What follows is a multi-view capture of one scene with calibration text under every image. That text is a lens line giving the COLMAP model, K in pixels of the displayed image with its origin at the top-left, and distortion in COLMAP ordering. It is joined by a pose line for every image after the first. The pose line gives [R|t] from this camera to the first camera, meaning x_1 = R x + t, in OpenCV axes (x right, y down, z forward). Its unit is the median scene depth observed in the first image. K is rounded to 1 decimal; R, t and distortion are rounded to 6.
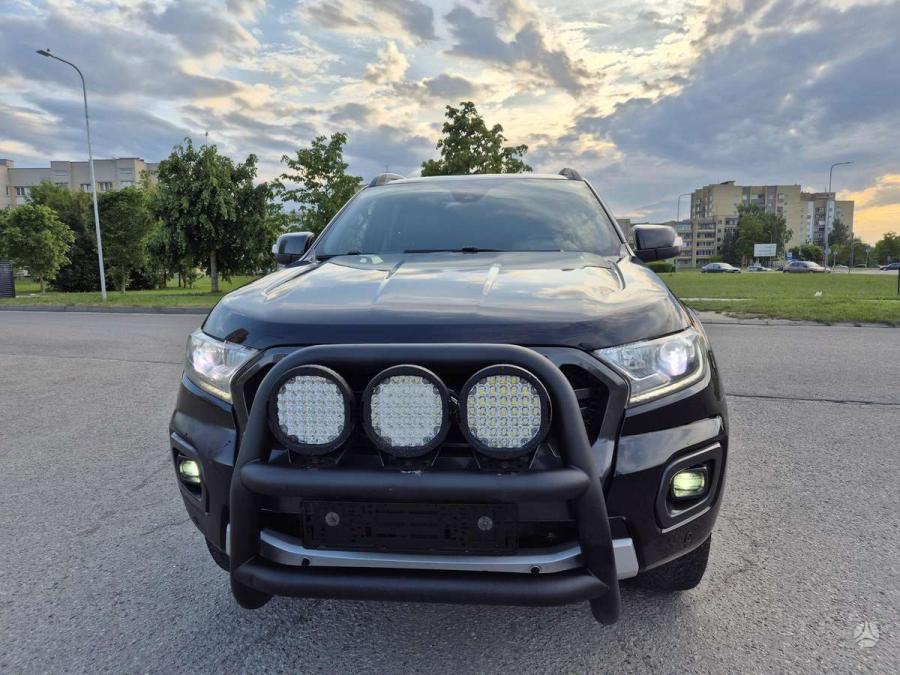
lens RADIAL K [[611.5, 0, 456.8], [0, 611.5, 326.1], [0, 0, 1]] dist [0.068937, -0.057968]
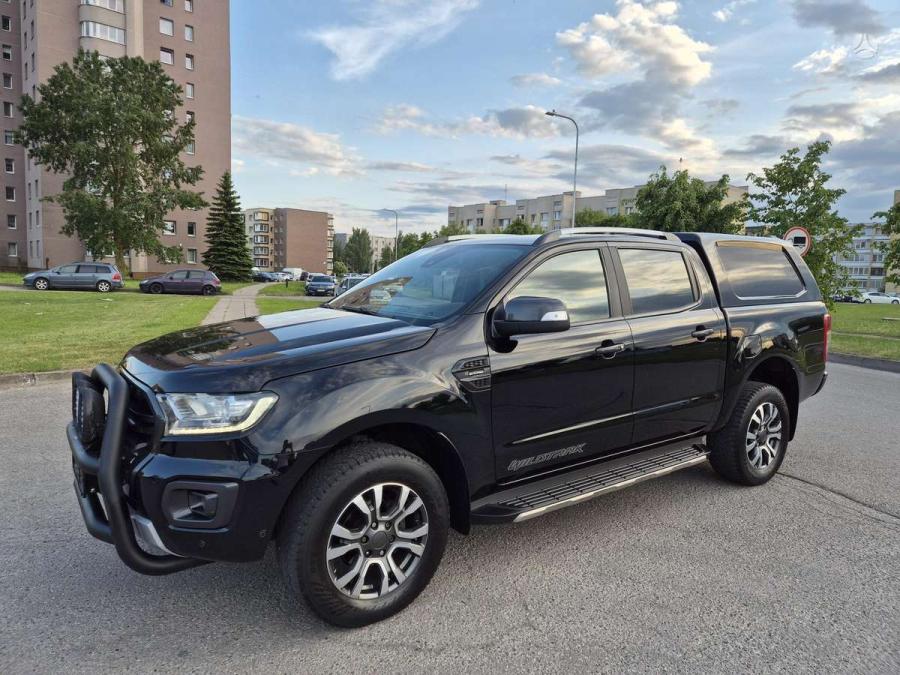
lens RADIAL K [[607.3, 0, 447.0], [0, 607.3, 318.3], [0, 0, 1]] dist [0.078050, -0.066985]
pose [[0.657669, 0.087928, -0.748158, 0.155535], [-0.113486, 0.993394, 0.016990, -0.021352], [0.744710, 0.073731, 0.663303, 0.047227]]
